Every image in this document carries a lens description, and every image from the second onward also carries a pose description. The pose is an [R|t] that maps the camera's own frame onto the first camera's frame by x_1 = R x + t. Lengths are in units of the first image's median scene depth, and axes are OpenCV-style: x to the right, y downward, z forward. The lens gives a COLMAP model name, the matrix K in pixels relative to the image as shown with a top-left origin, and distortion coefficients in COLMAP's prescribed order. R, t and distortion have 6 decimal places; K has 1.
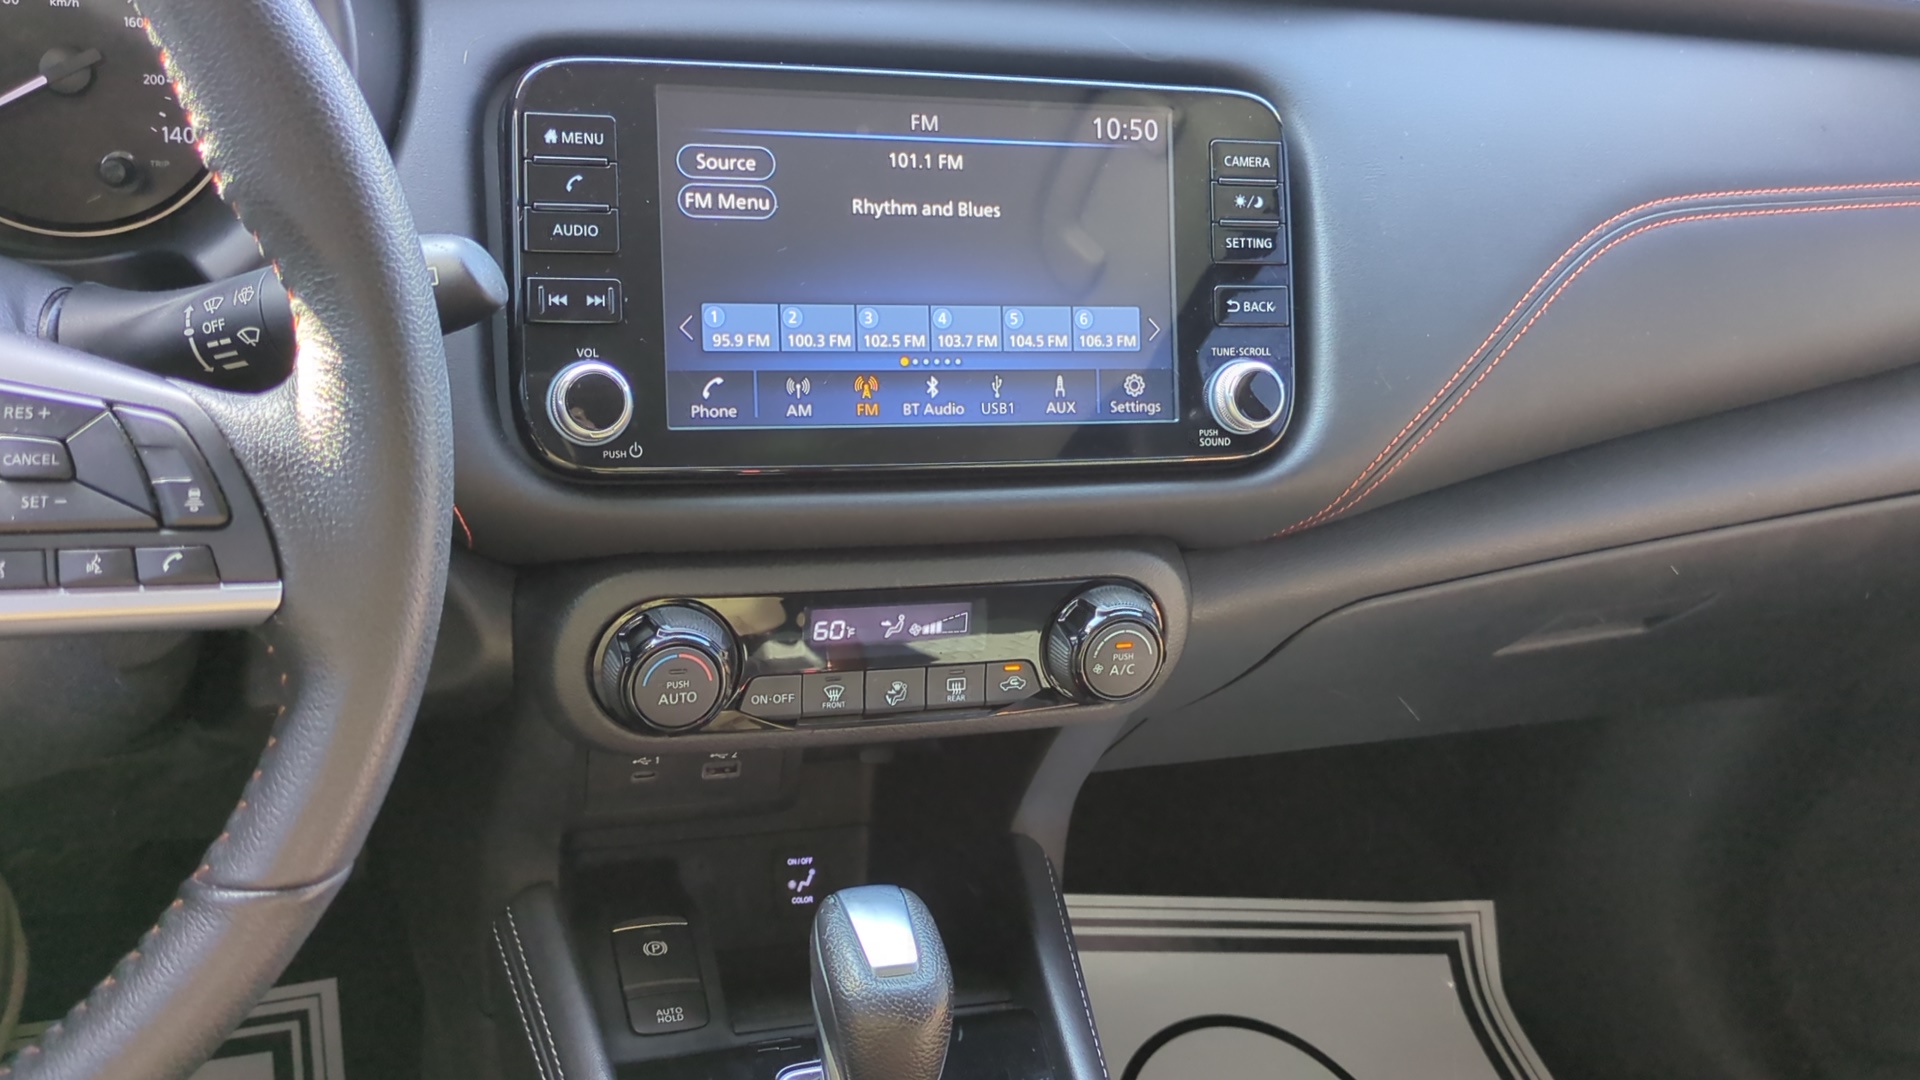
lens RADIAL K [[1876.7, 0, 970.1], [0, 1876.7, 545.5], [0, 0, 1]] dist [0.061038, -0.173103]
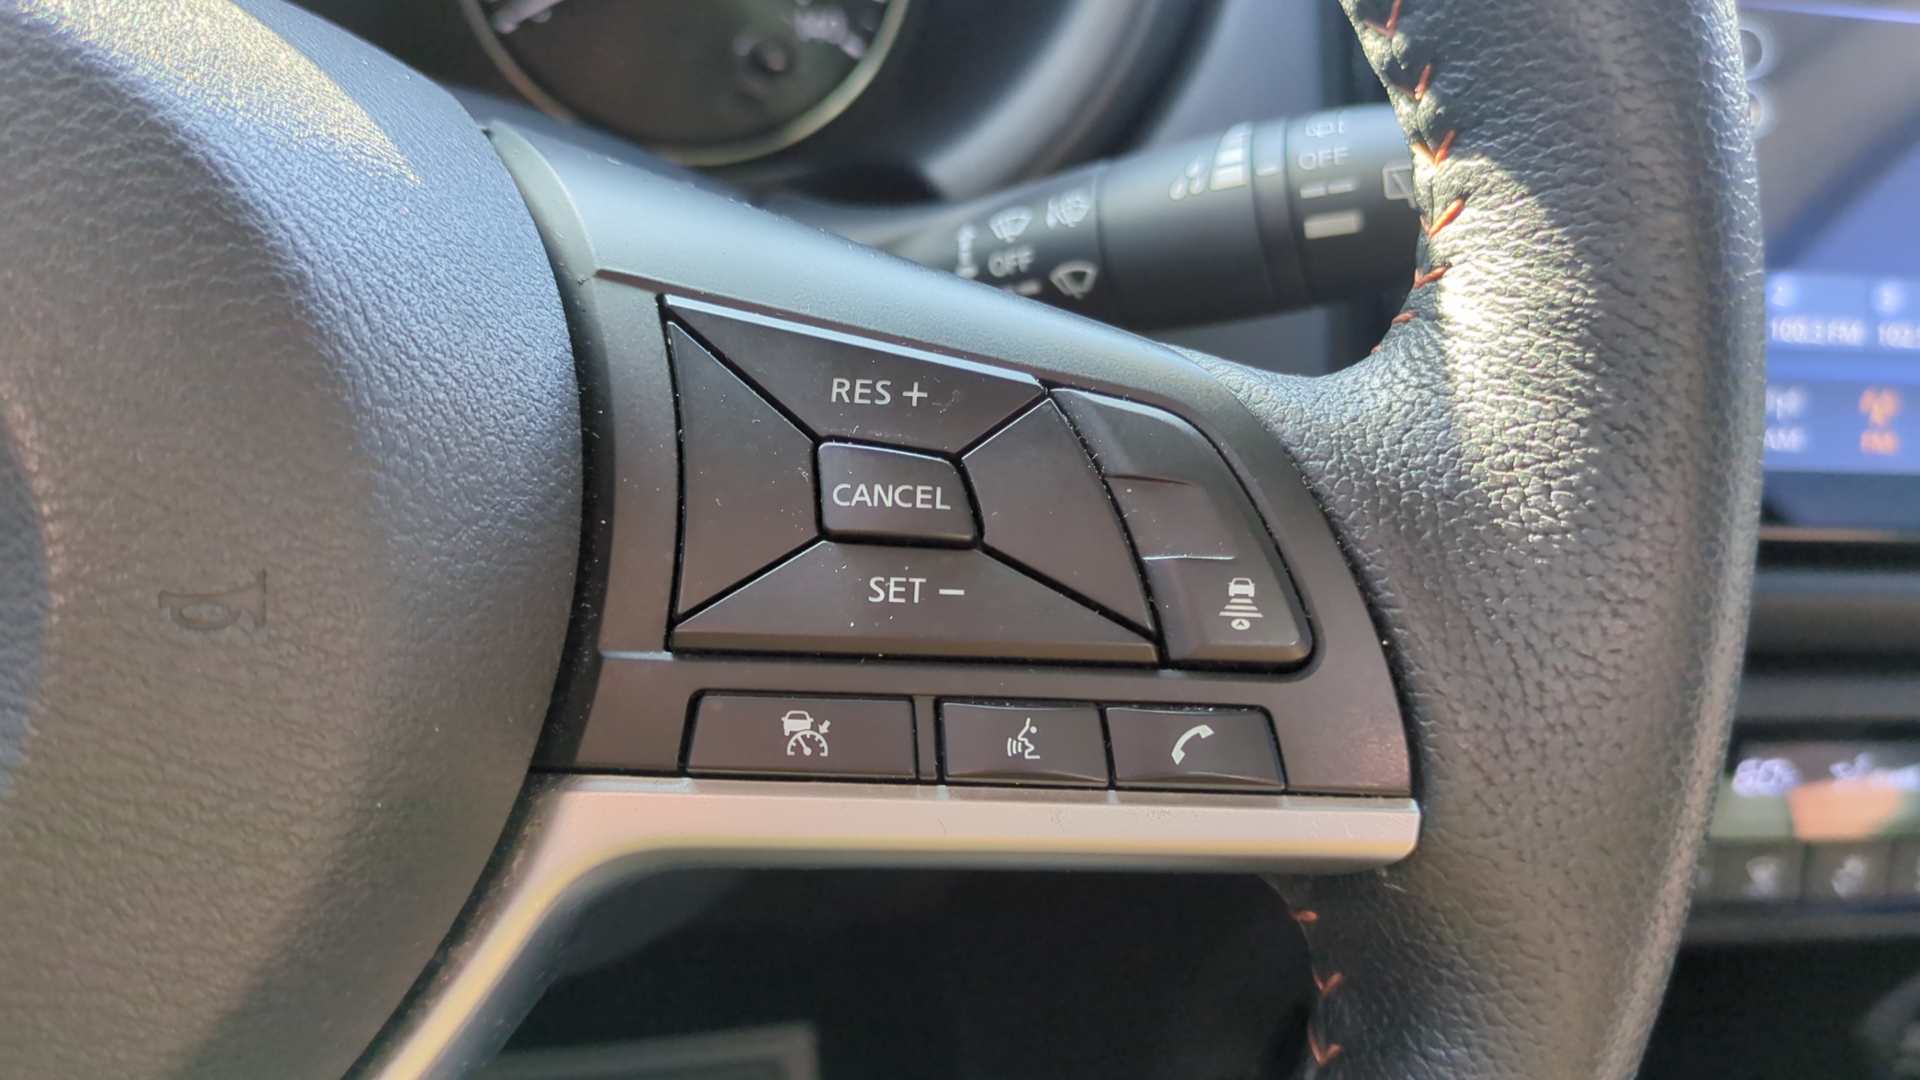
lens RADIAL K [[1639.9, 0, 960.0], [0, 1639.9, 540.0], [0, 0, 1]] dist [0.044332, -0.008062]
pose [[0.987730, 0.051672, -0.147376, -0.273078], [-0.052095, 0.998642, 0.000991, -0.023525], [0.147227, 0.006698, 0.989080, 0.395643]]
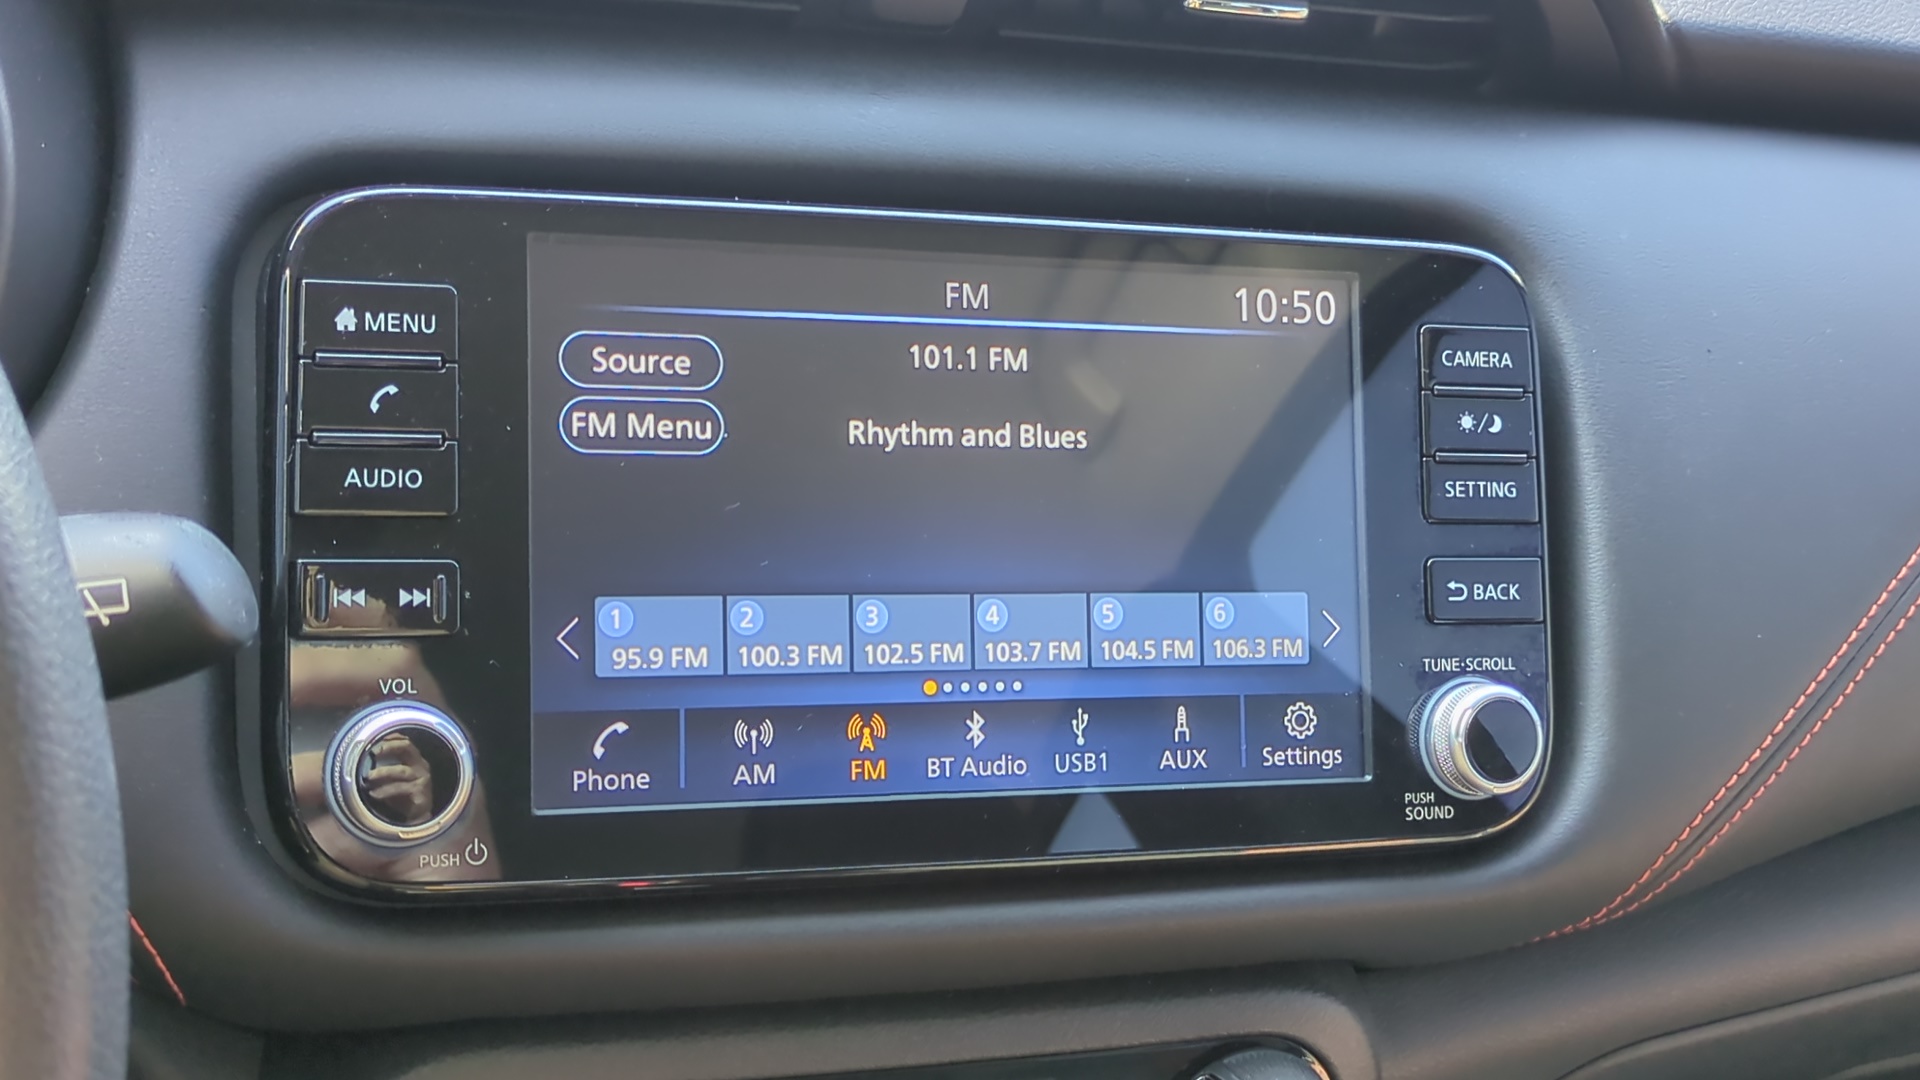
lens RADIAL K [[2406.3, 0, 962.1], [0, 2406.3, 530.6], [0, 0, 1]] dist [0.091354, -0.298494]
pose [[0.999403, 0.012115, 0.032359, -0.049848], [-0.009337, 0.996365, -0.084676, -0.082518], [-0.033268, 0.084323, 0.995883, 0.228808]]
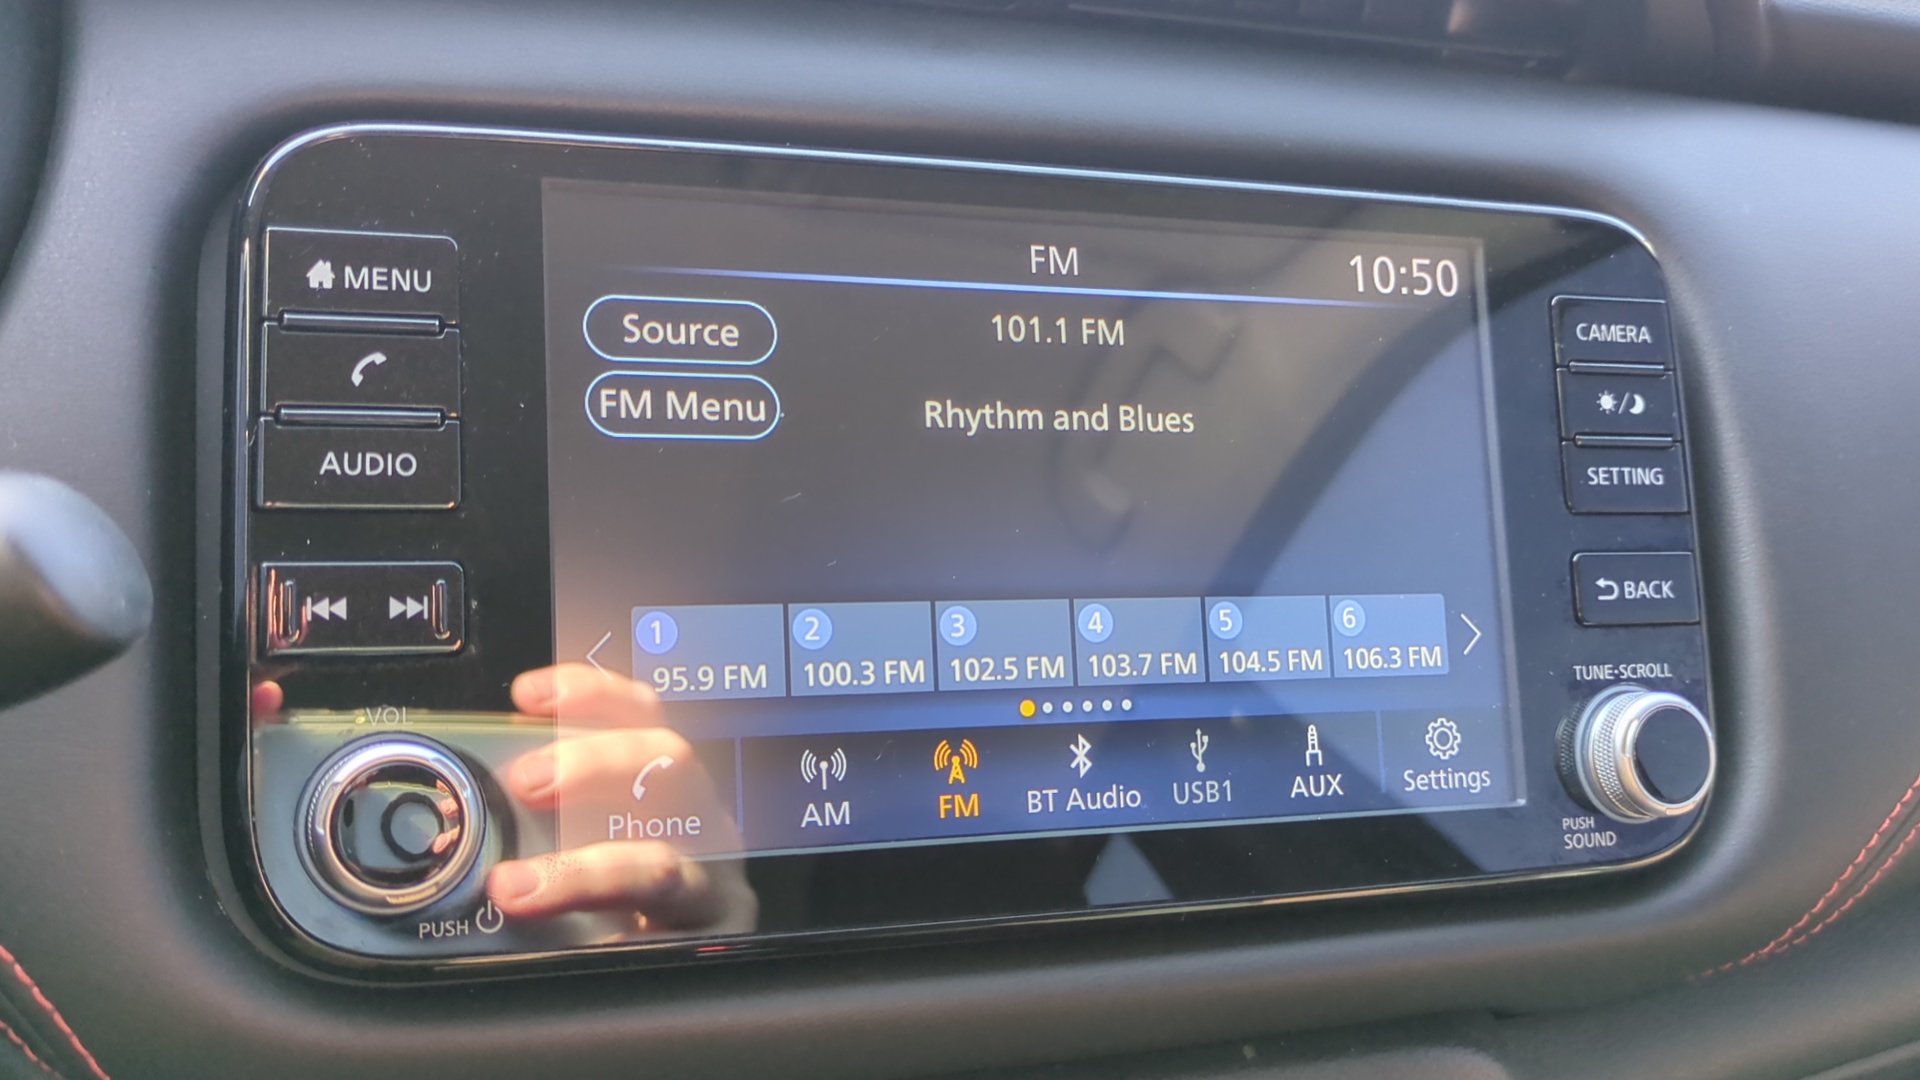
lens RADIAL K [[1876.7, 0, 970.1], [0, 1876.7, 545.5], [0, 0, 1]] dist [0.061038, -0.173103]
pose [[0.999508, -0.015949, 0.027014, -0.063405], [0.019523, 0.990285, -0.137676, -0.071202], [-0.024556, 0.138135, 0.990109, 0.481102]]
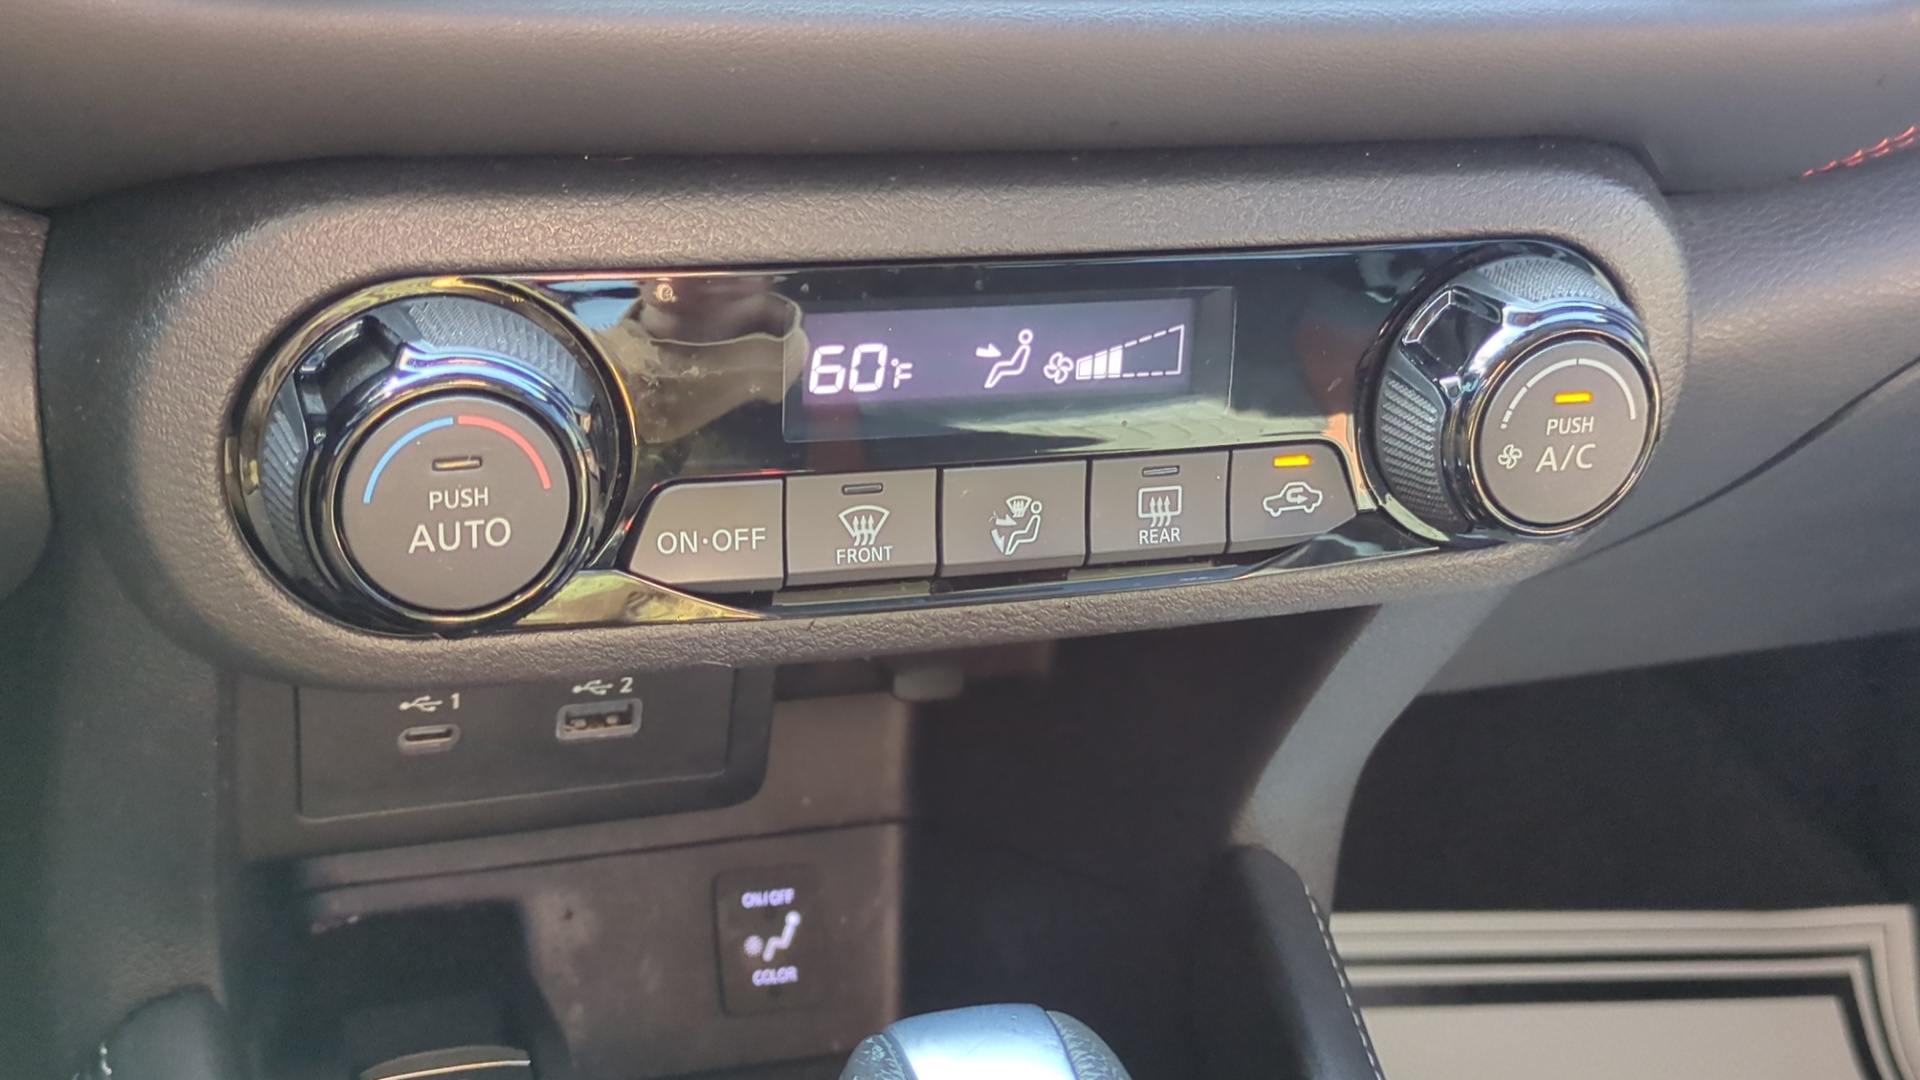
lens RADIAL K [[2406.3, 0, 962.1], [0, 2406.3, 530.6], [0, 0, 1]] dist [0.091354, -0.298494]
pose [[0.999802, -0.018896, 0.006229, -0.055755], [0.018590, 0.998770, 0.045964, 0.057658], [-0.007090, -0.045839, 0.998924, 0.497025]]
